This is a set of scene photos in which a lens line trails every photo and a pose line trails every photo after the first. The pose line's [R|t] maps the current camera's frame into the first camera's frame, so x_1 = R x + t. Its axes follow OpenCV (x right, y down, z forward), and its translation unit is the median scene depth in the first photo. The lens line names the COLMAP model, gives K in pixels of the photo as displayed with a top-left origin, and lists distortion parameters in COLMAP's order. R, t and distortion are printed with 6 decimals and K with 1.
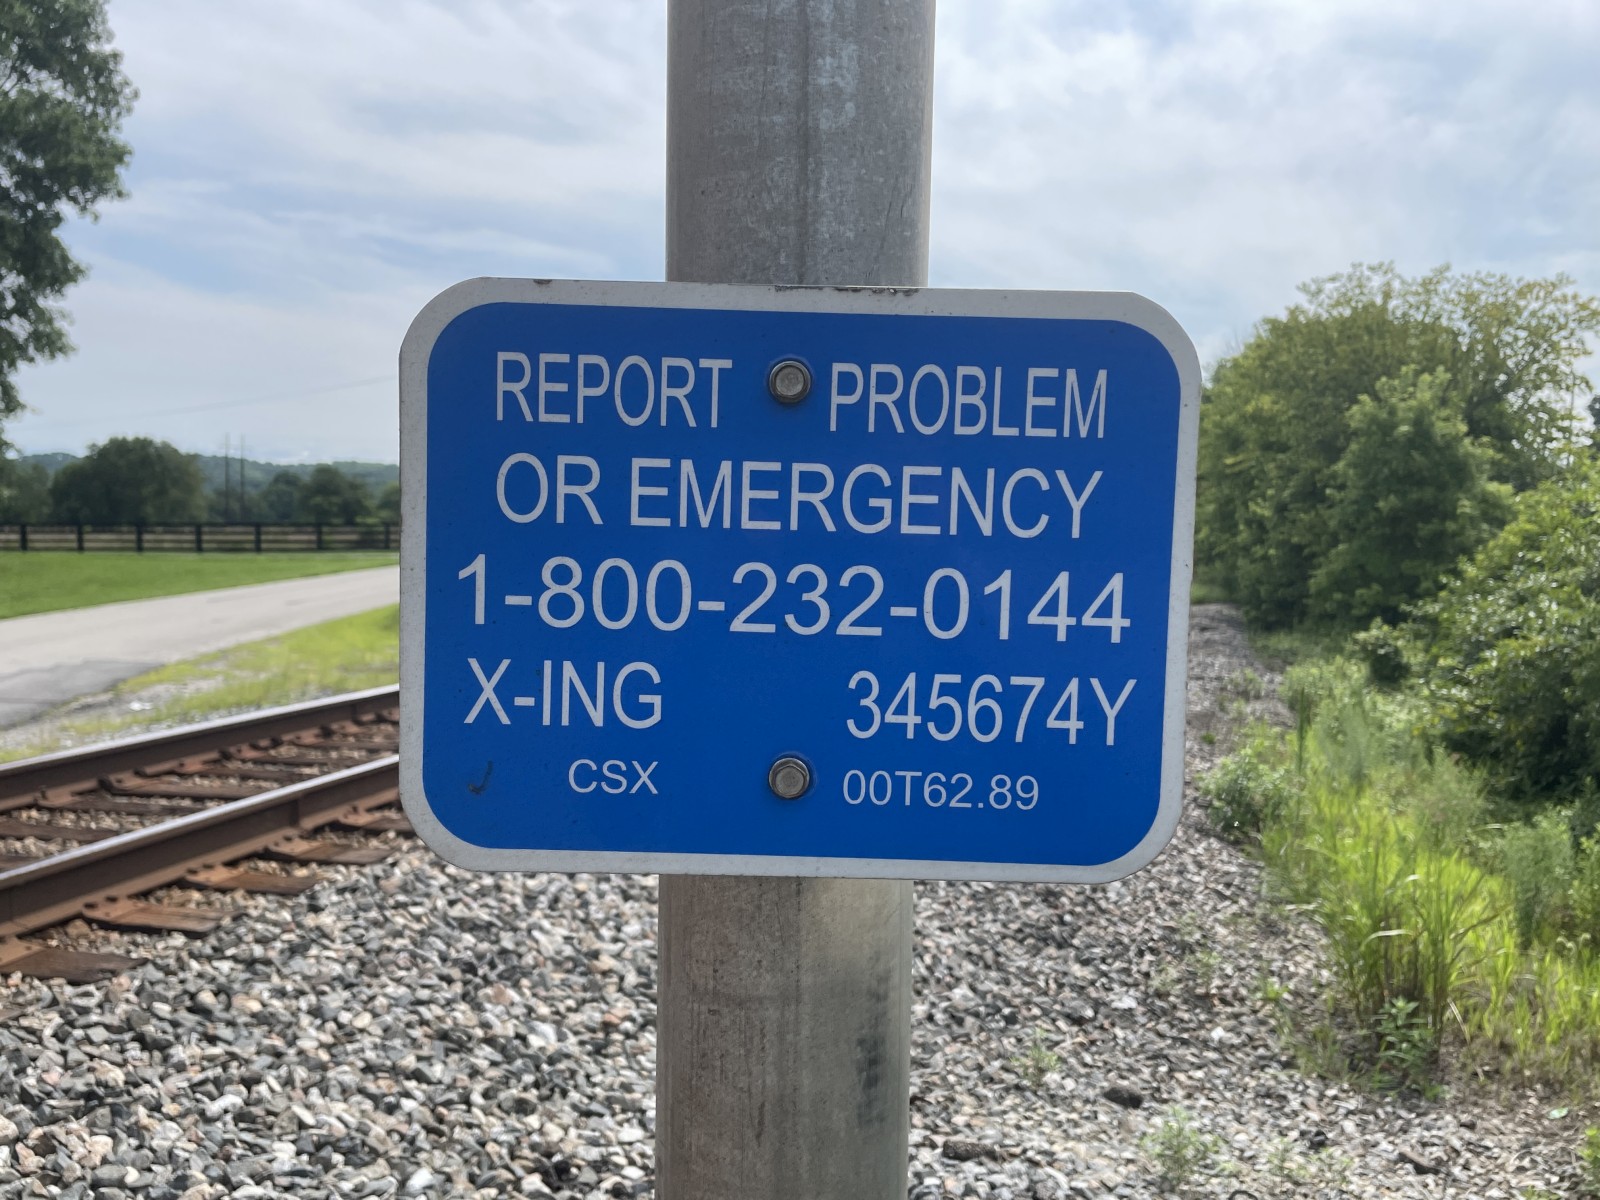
lens RADIAL K [[1338.1, 0, 800.0], [0, 1338.1, 600.0], [0, 0, 1]] dist [0.008671, 0.008250]
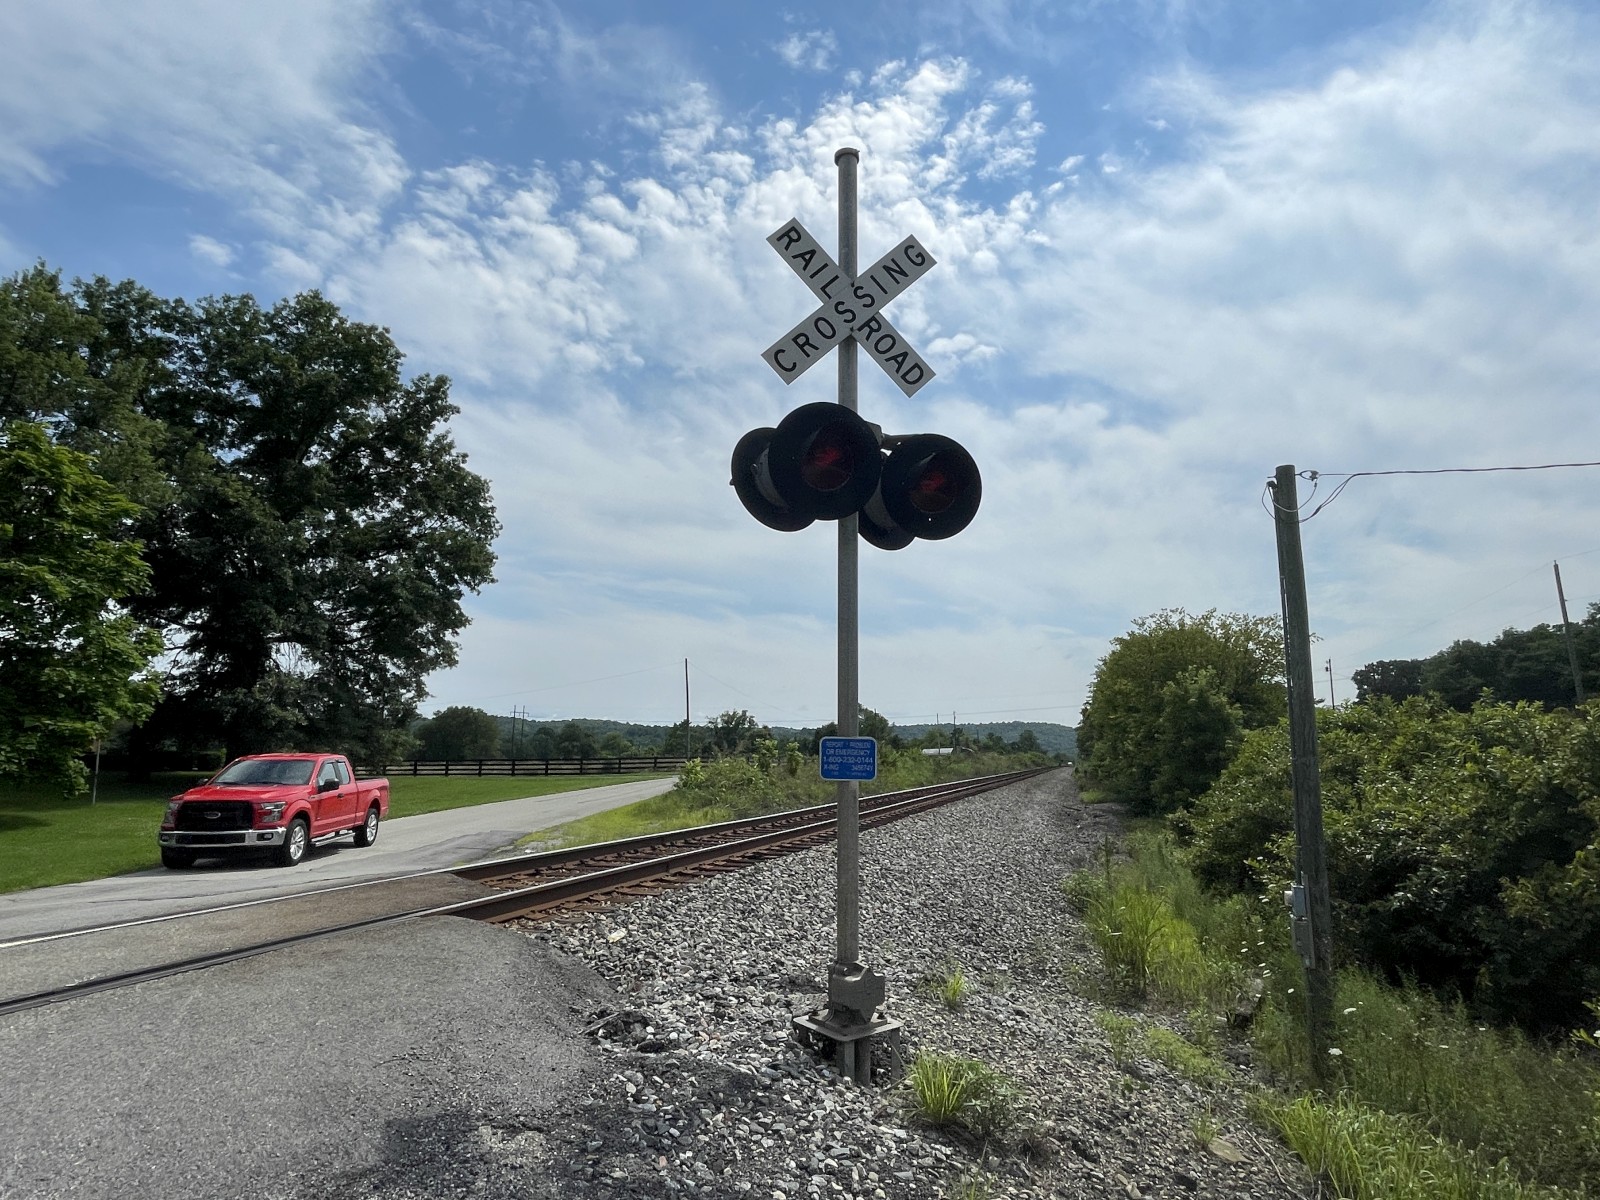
lens RADIAL K [[836.6, 0, 800.0], [0, 836.6, 600.0], [0, 0, 1]] dist [0.003034, 0.000092]
pose [[0.997392, -0.020901, -0.069086, 0.002679], [0.003755, 0.970886, -0.239511, 0.009326], [0.072081, 0.238627, 0.968432, -0.156184]]
